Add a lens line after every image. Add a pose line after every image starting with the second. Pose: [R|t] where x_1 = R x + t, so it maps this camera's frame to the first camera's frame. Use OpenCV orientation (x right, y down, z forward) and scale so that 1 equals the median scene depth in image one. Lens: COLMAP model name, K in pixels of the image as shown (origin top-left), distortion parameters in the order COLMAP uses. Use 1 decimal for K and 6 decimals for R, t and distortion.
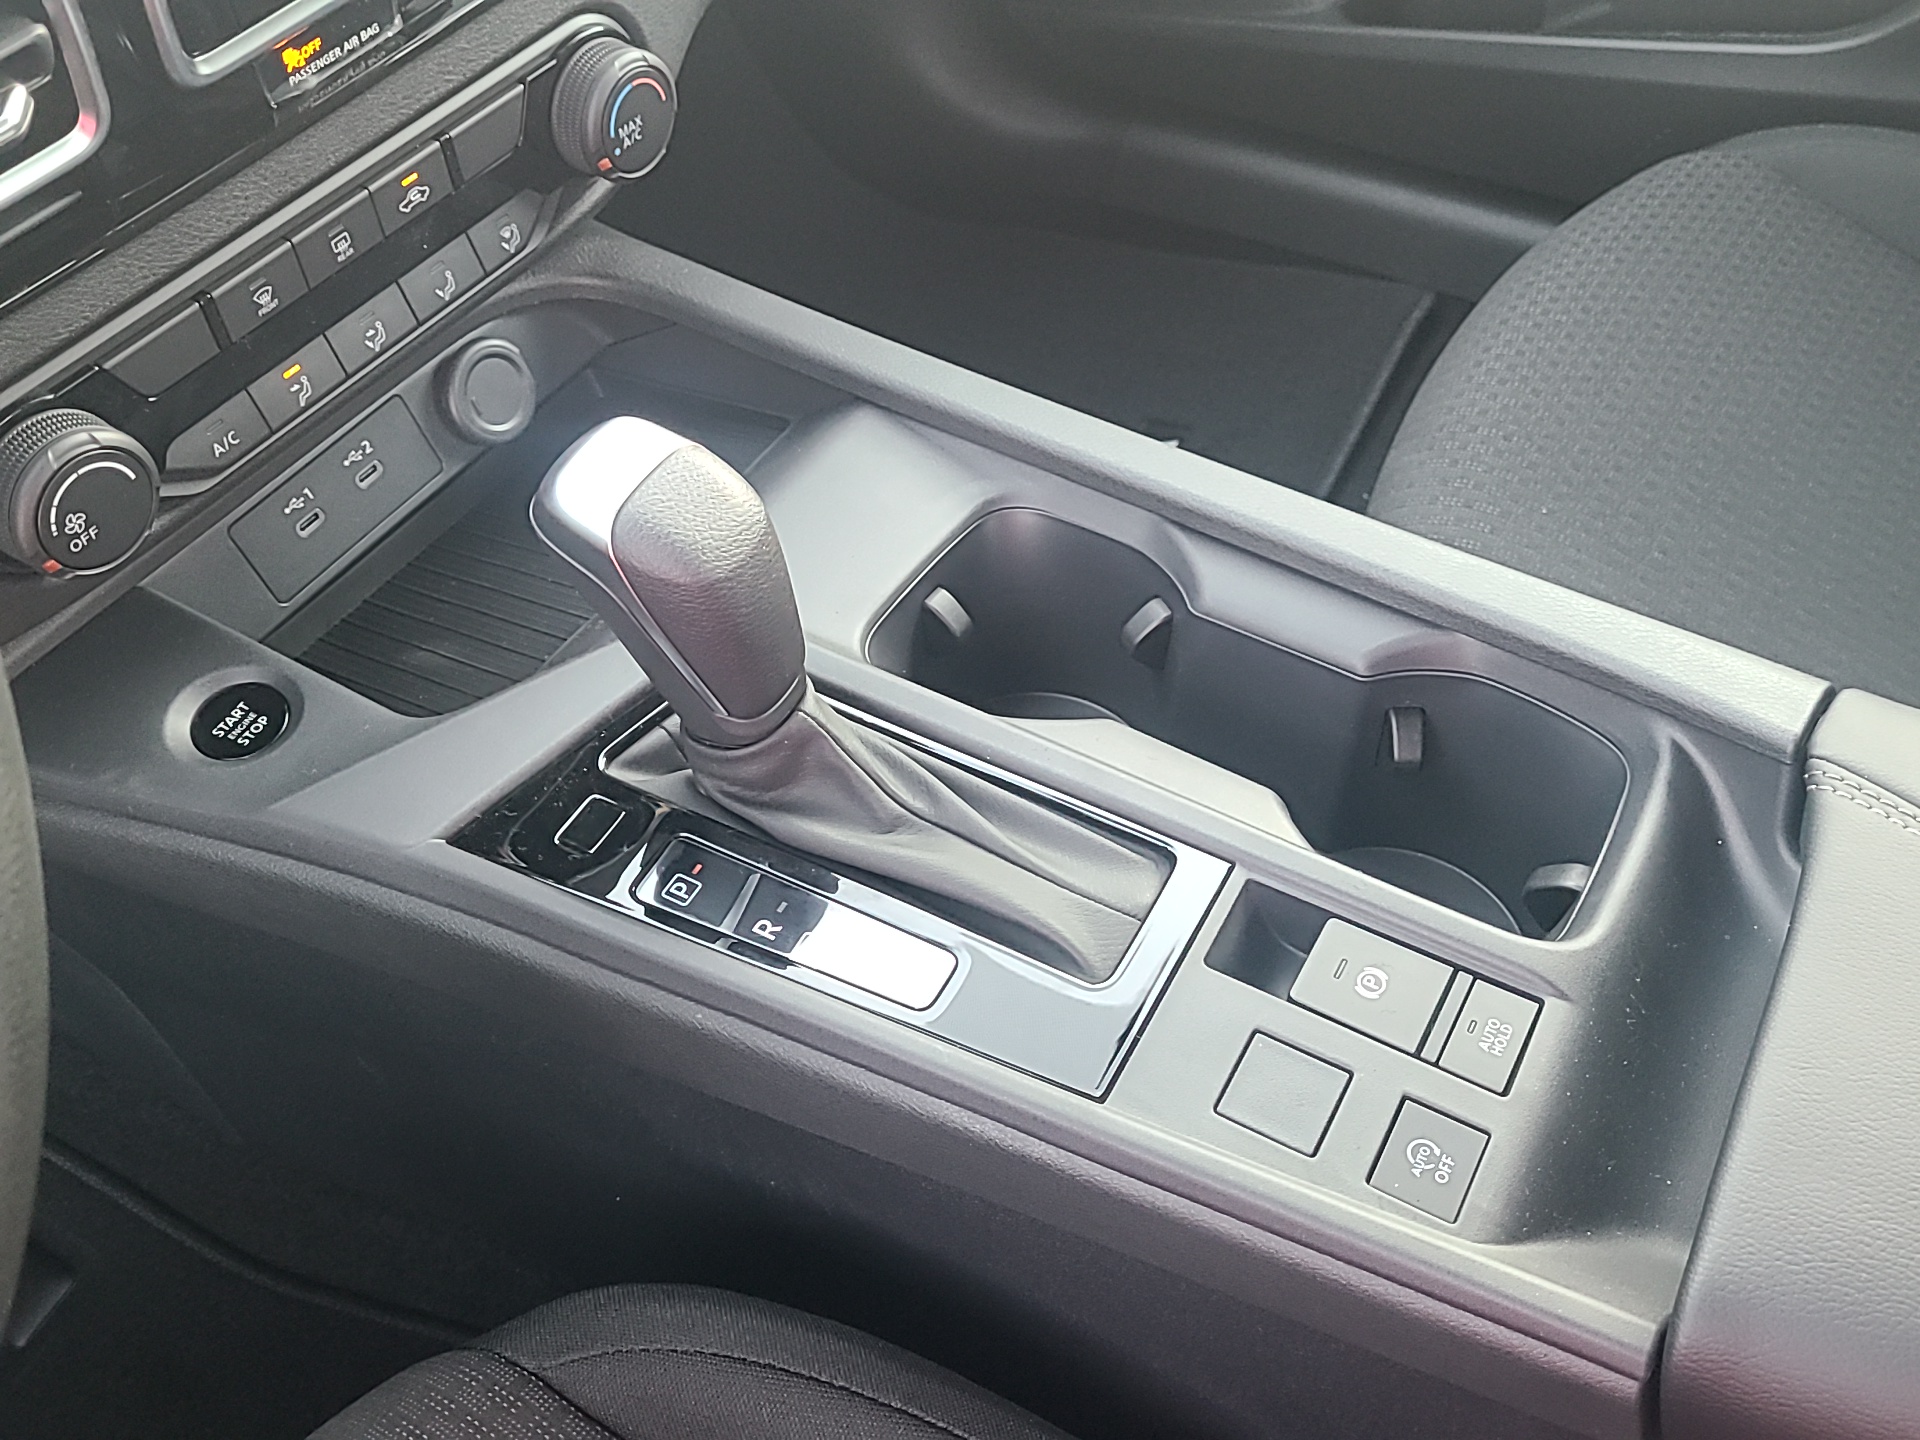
lens RADIAL K [[1762.2, 0, 931.9], [0, 1762.2, 722.2], [0, 0, 1]] dist [0.007581, 0.002656]
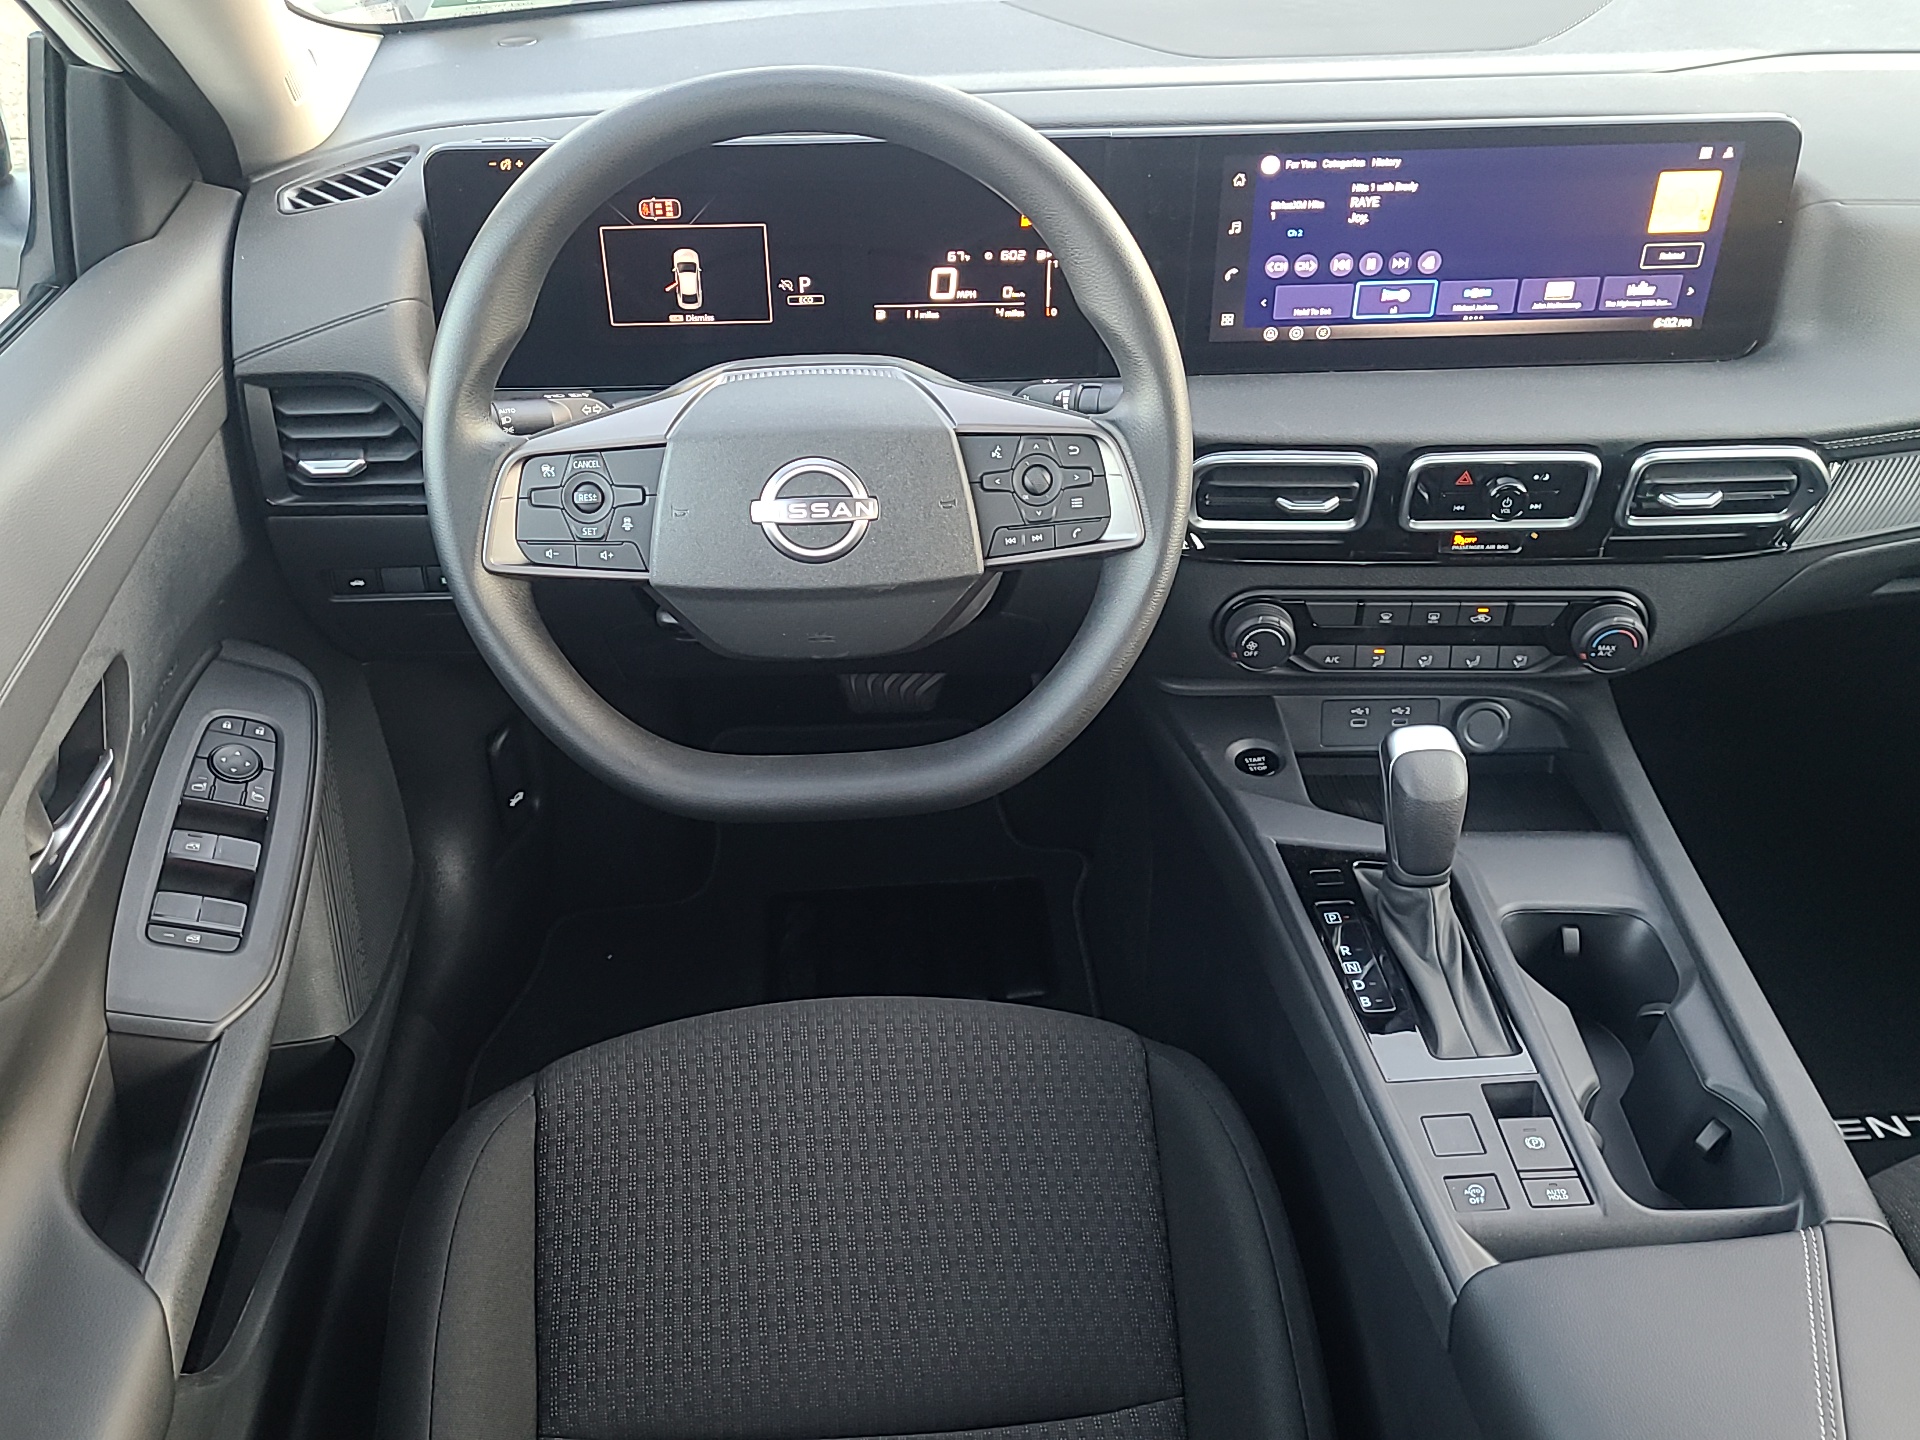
lens RADIAL K [[1730.6, 0, 966.8], [0, 1730.6, 745.1], [0, 0, 1]] dist [0.028054, 0.002222]
pose [[0.562821, 0.527769, -0.636155, 0.781307], [-0.647067, 0.760208, 0.058210, 0.093861], [0.514331, 0.378873, 0.769363, -0.868748]]
